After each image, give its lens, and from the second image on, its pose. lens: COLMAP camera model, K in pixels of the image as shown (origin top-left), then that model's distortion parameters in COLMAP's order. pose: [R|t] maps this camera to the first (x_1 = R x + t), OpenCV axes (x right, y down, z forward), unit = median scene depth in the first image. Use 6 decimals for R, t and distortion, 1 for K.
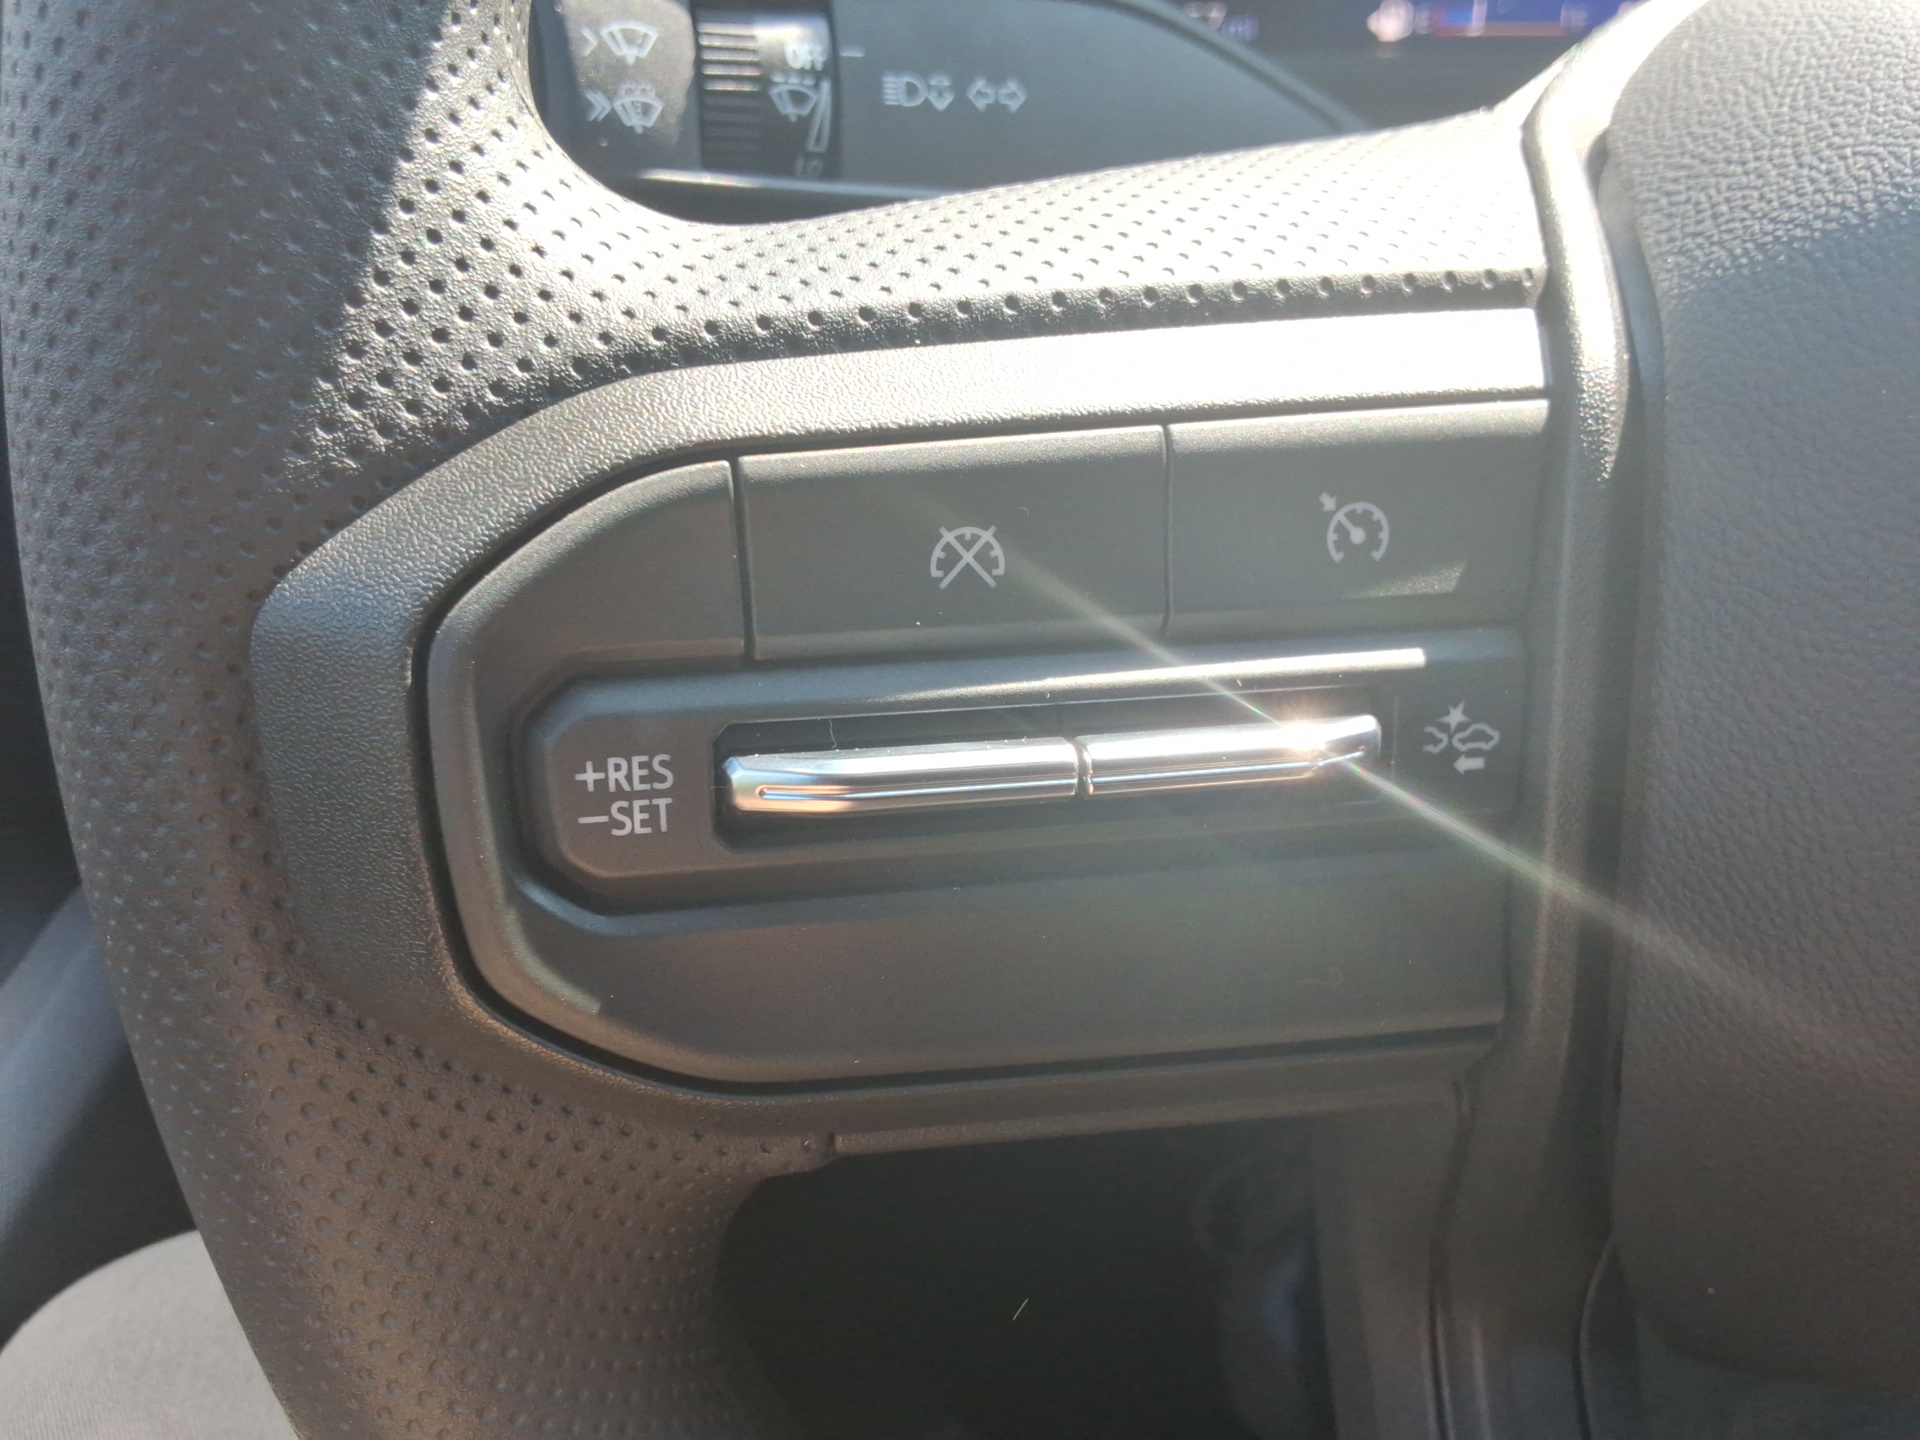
lens RADIAL K [[1544.9, 0, 958.1], [0, 1544.9, 720.4], [0, 0, 1]] dist [0.100152, -0.168231]
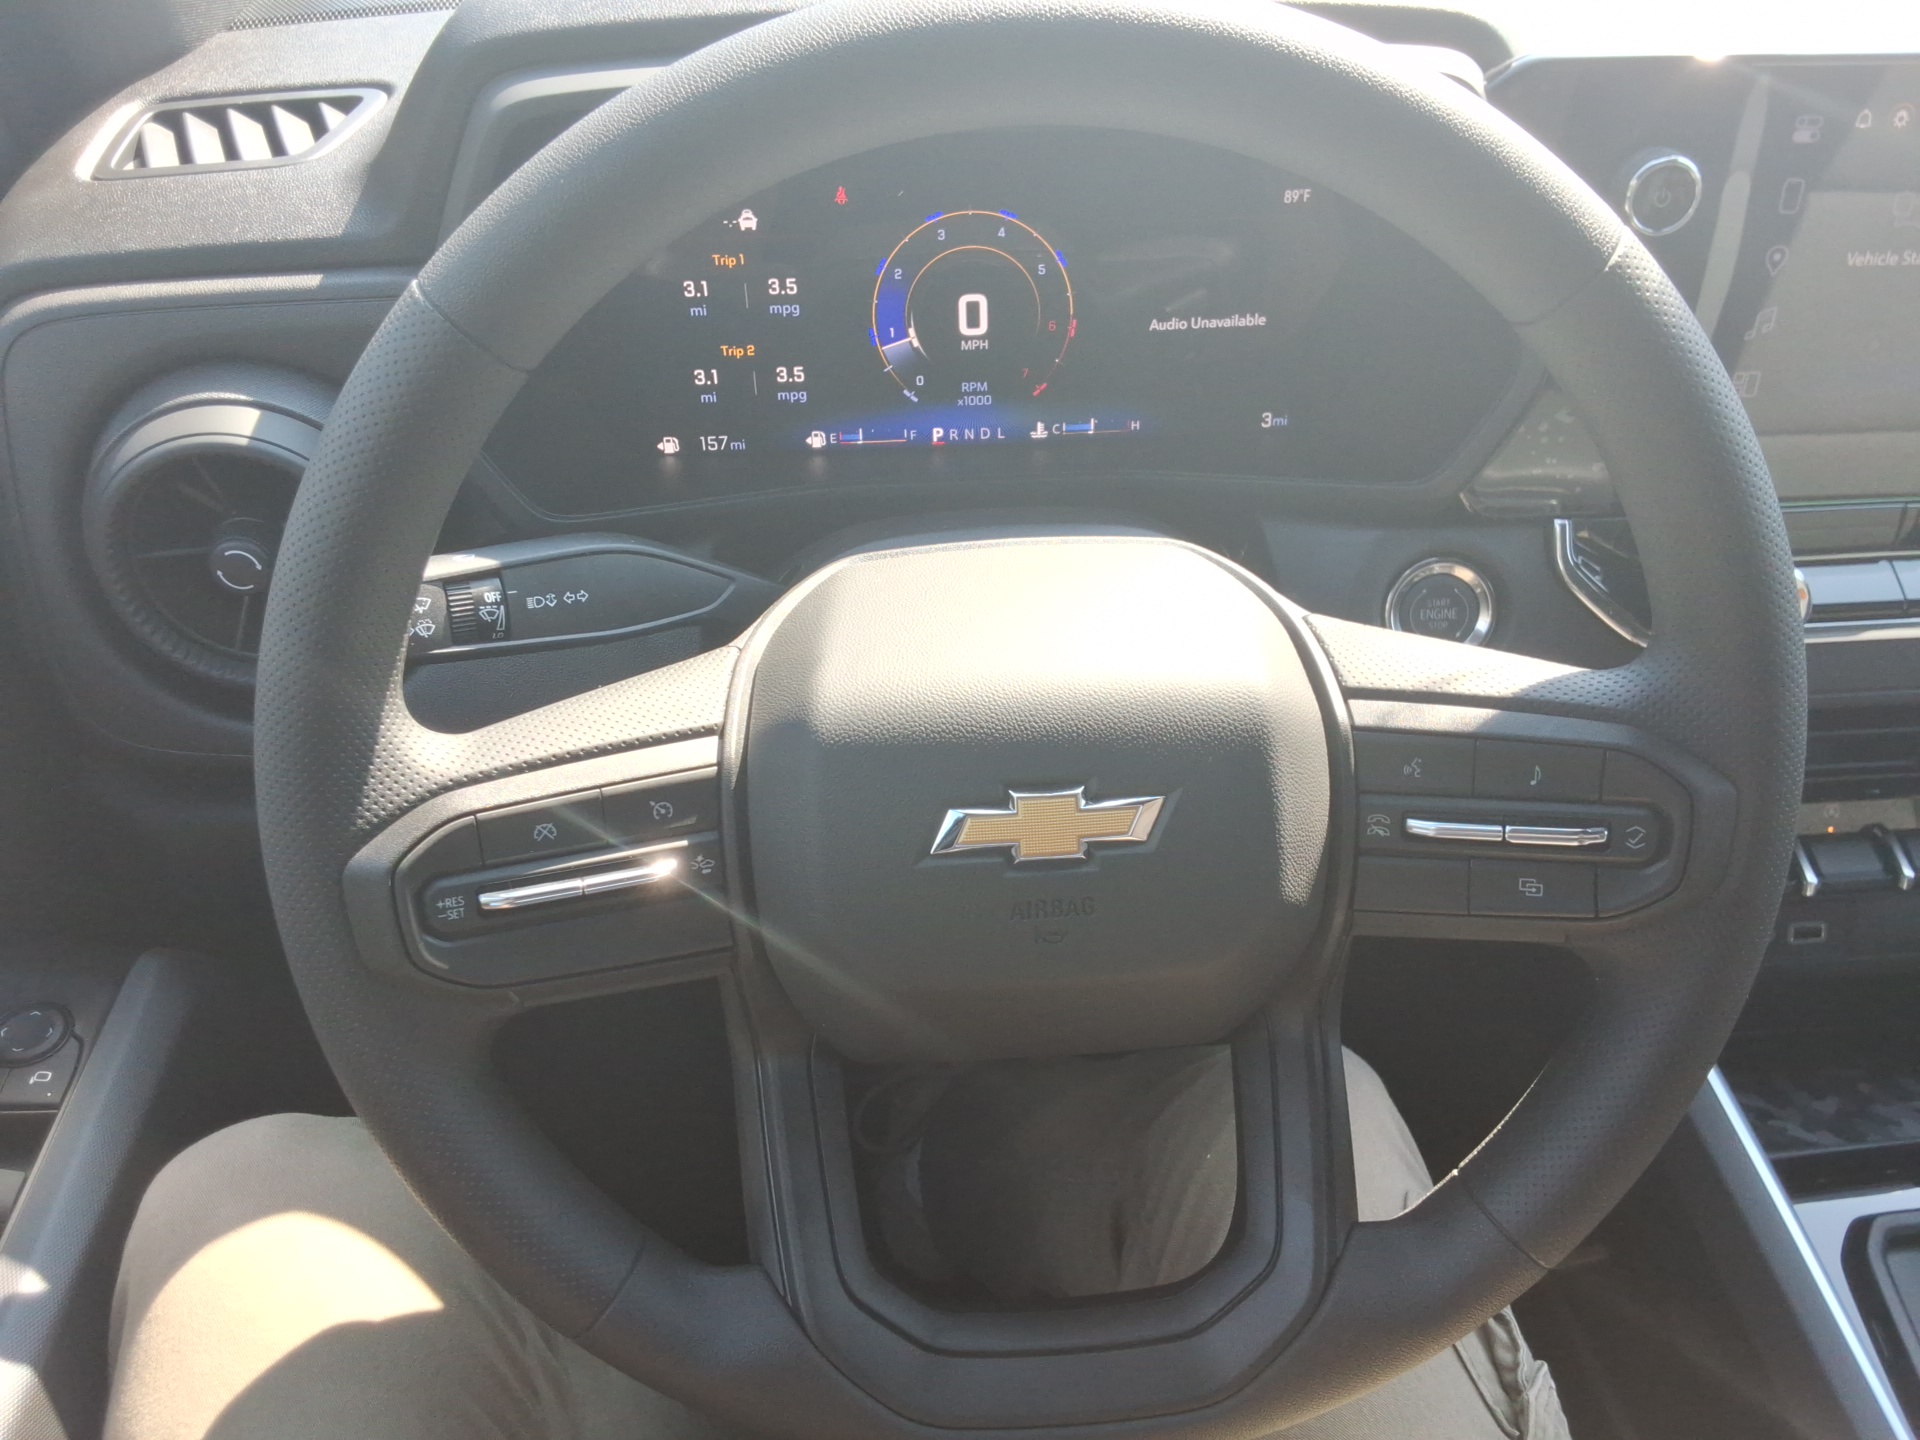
lens RADIAL K [[1544.9, 0, 965.3], [0, 1544.9, 720.5], [0, 0, 1]] dist [0.100152, -0.168231]
pose [[0.985818, -0.081741, 0.146568, 0.436821], [0.082504, 0.996590, 0.000877, -0.271981], [-0.146139, 0.011228, 0.989200, -2.582050]]
